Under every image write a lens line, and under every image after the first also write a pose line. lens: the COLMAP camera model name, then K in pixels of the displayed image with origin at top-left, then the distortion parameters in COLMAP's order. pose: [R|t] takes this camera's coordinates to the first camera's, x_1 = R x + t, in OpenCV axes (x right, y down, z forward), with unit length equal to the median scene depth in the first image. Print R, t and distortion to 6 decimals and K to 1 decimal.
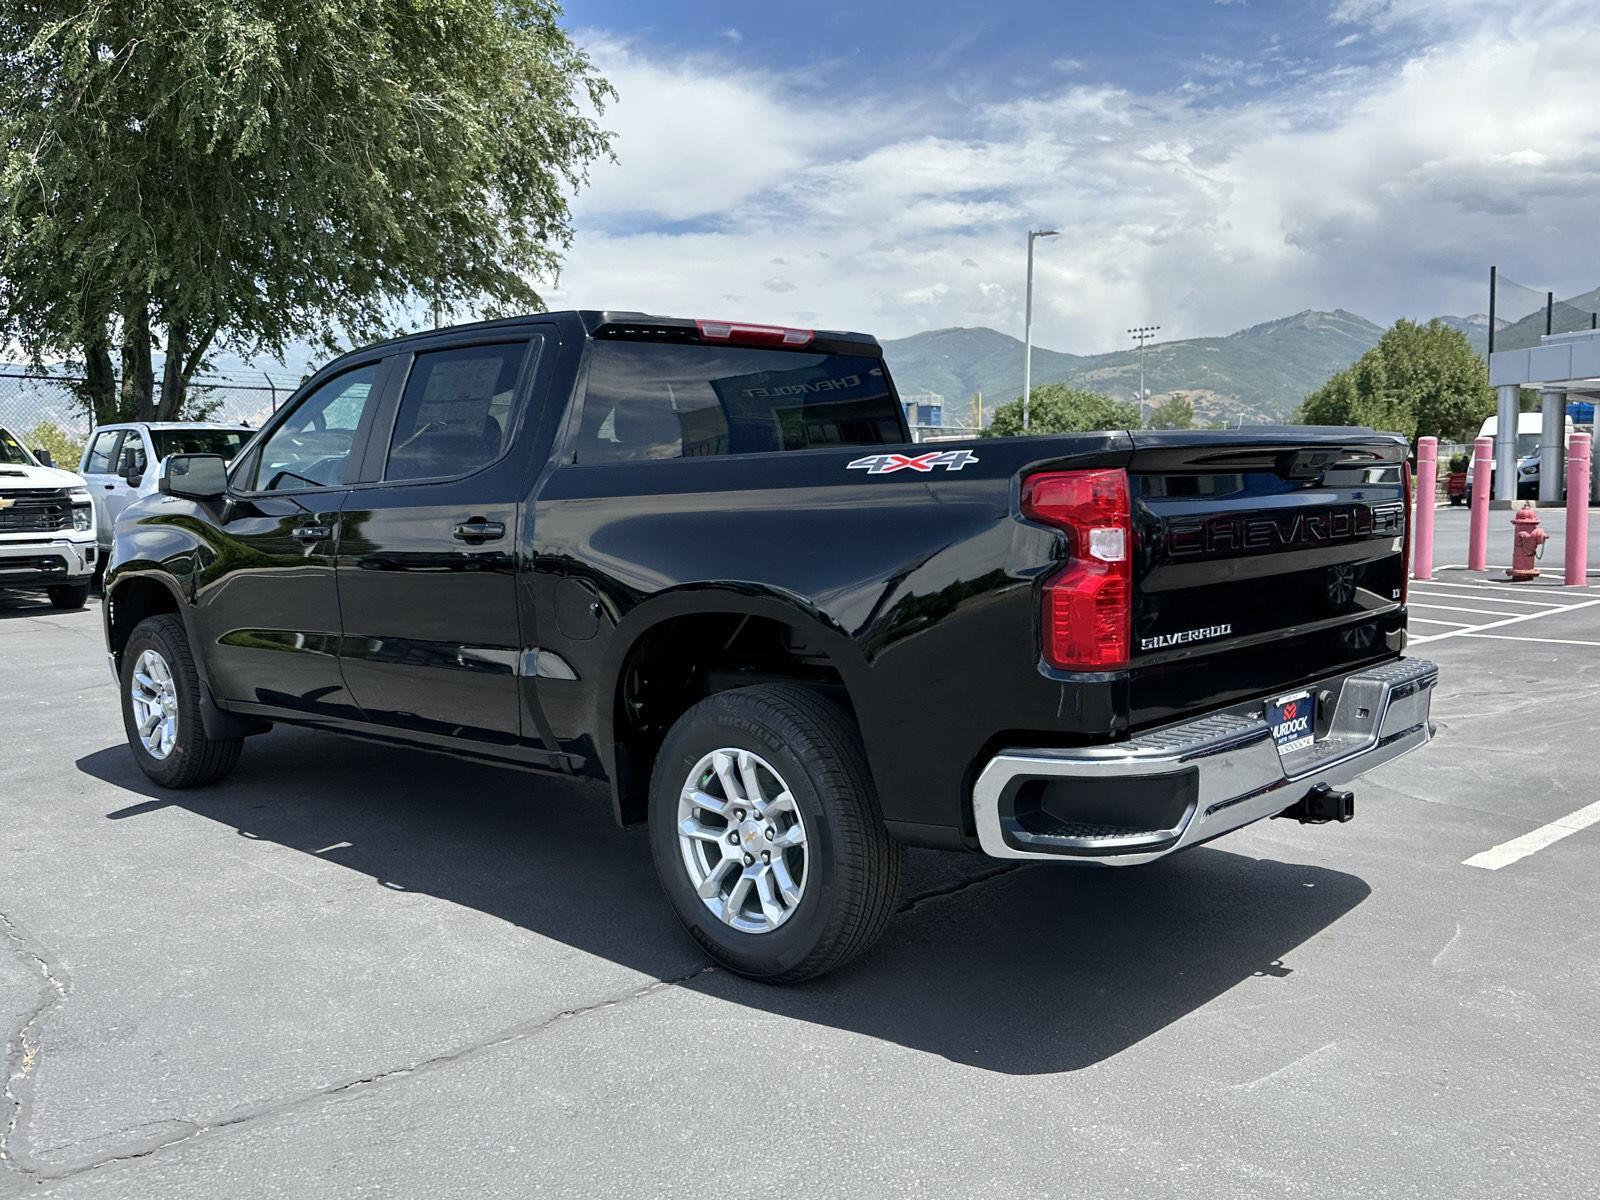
lens RADIAL K [[1364.2, 0, 799.6], [0, 1364.2, 589.6], [0, 0, 1]] dist [0.141006, -0.272819]
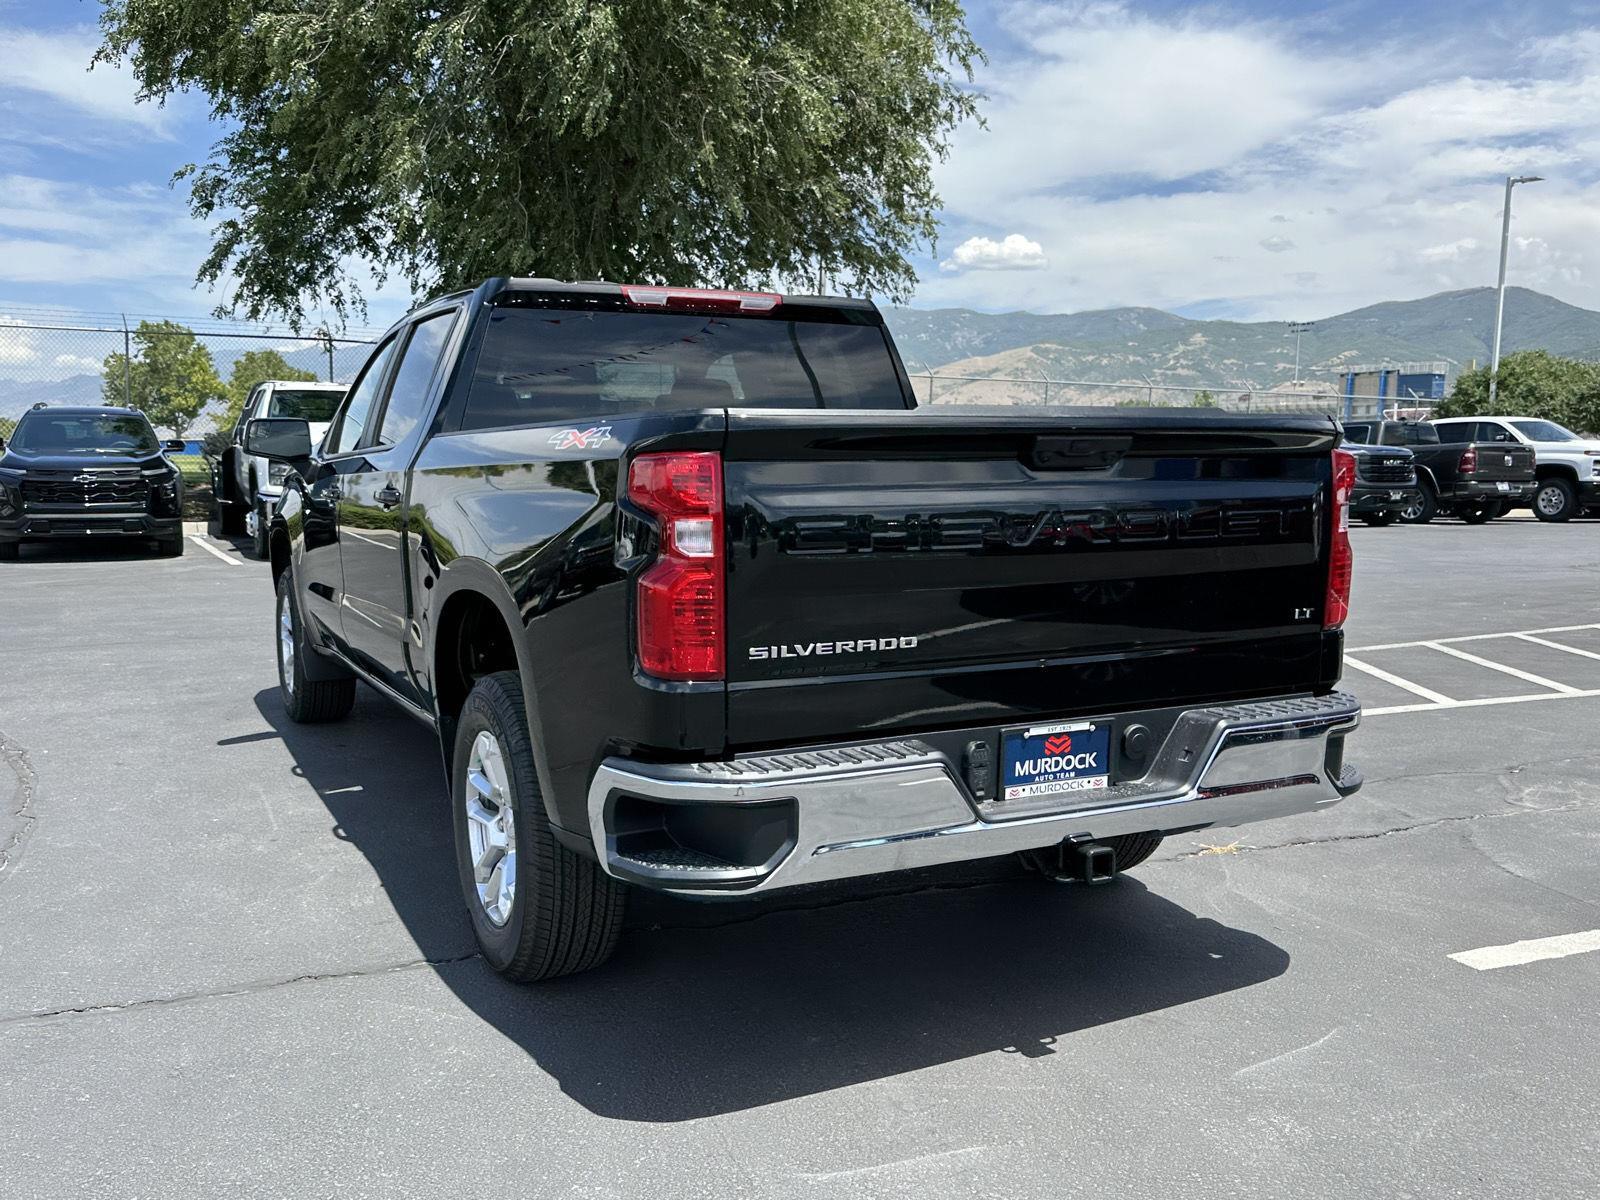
lens RADIAL K [[1364.2, 0, 799.6], [0, 1364.2, 589.6], [0, 0, 1]] dist [0.141006, -0.272819]
pose [[0.944787, 0.054966, -0.323042, 0.128597], [-0.047977, 0.998411, 0.029565, -0.006450], [0.324154, -0.012434, 0.945923, 0.043386]]
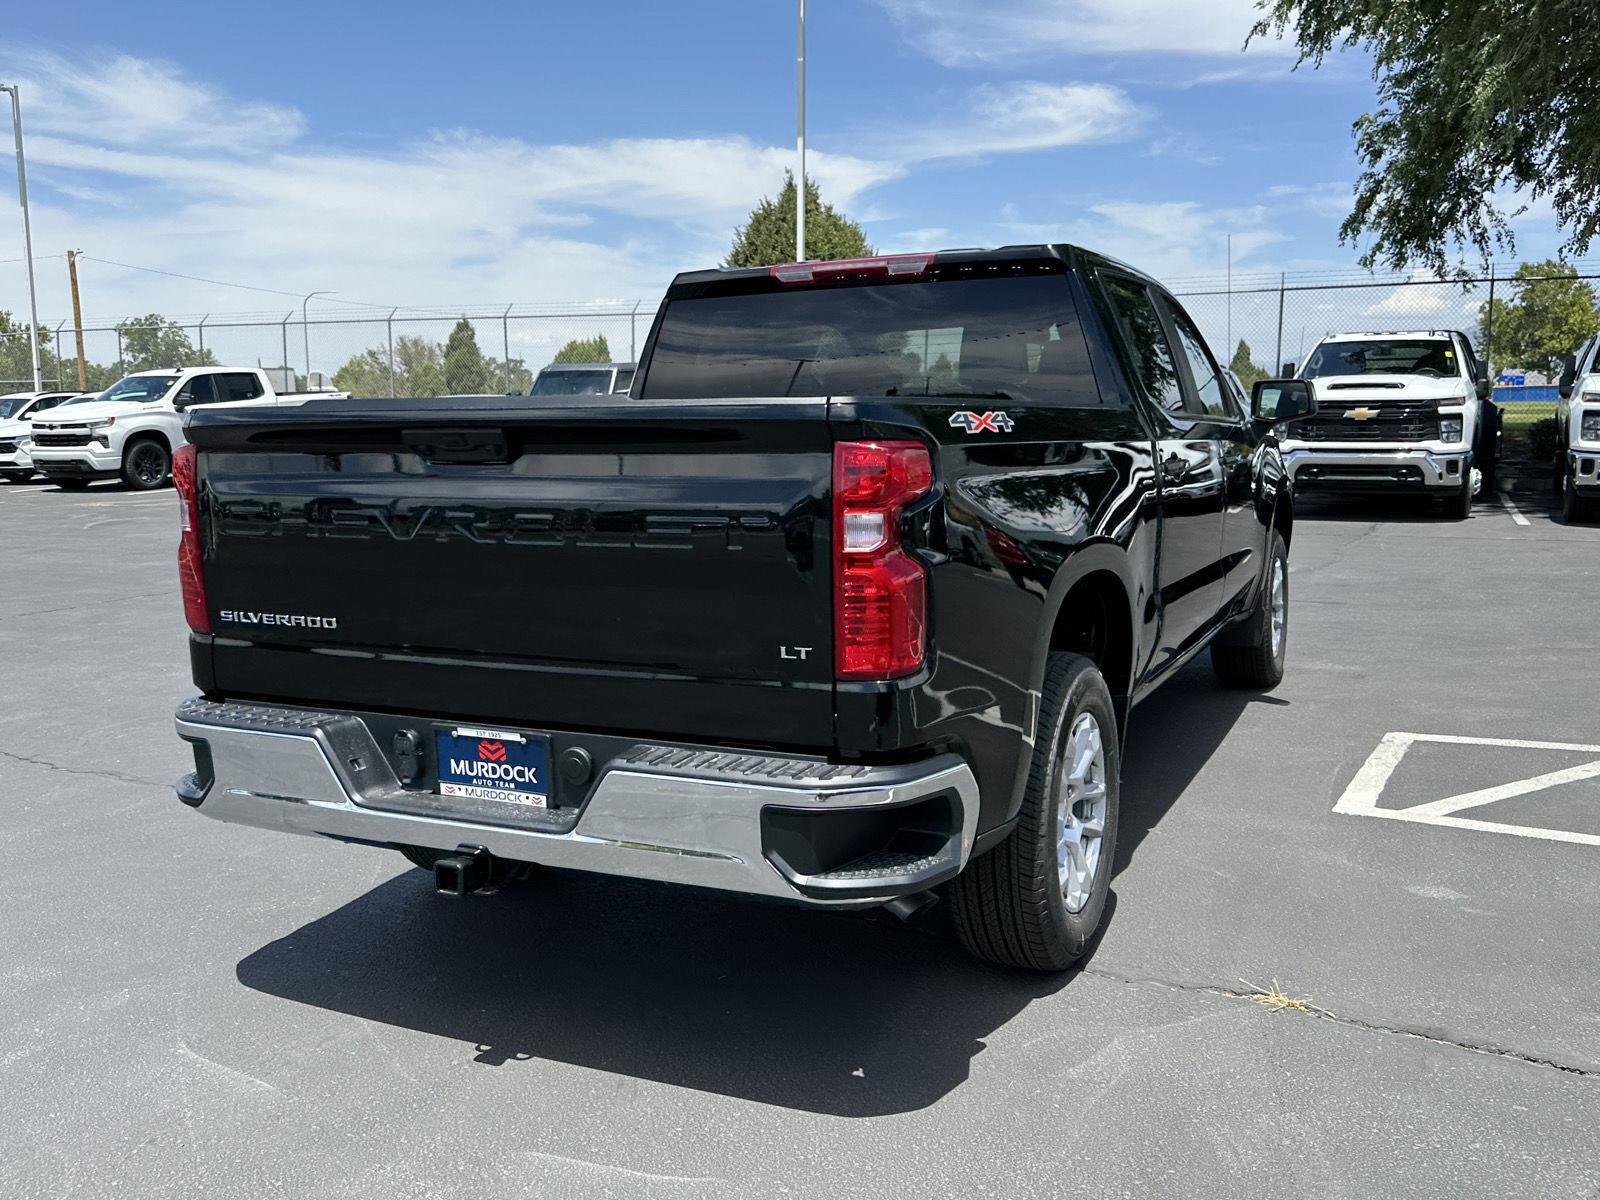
lens RADIAL K [[1364.2, 0, 799.6], [0, 1364.2, 589.6], [0, 0, 1]] dist [0.141006, -0.272819]
pose [[0.305605, 0.139836, -0.941834, 0.314357], [-0.067269, 0.989856, 0.125139, -0.032085], [0.949779, 0.025113, 0.311912, 0.250644]]
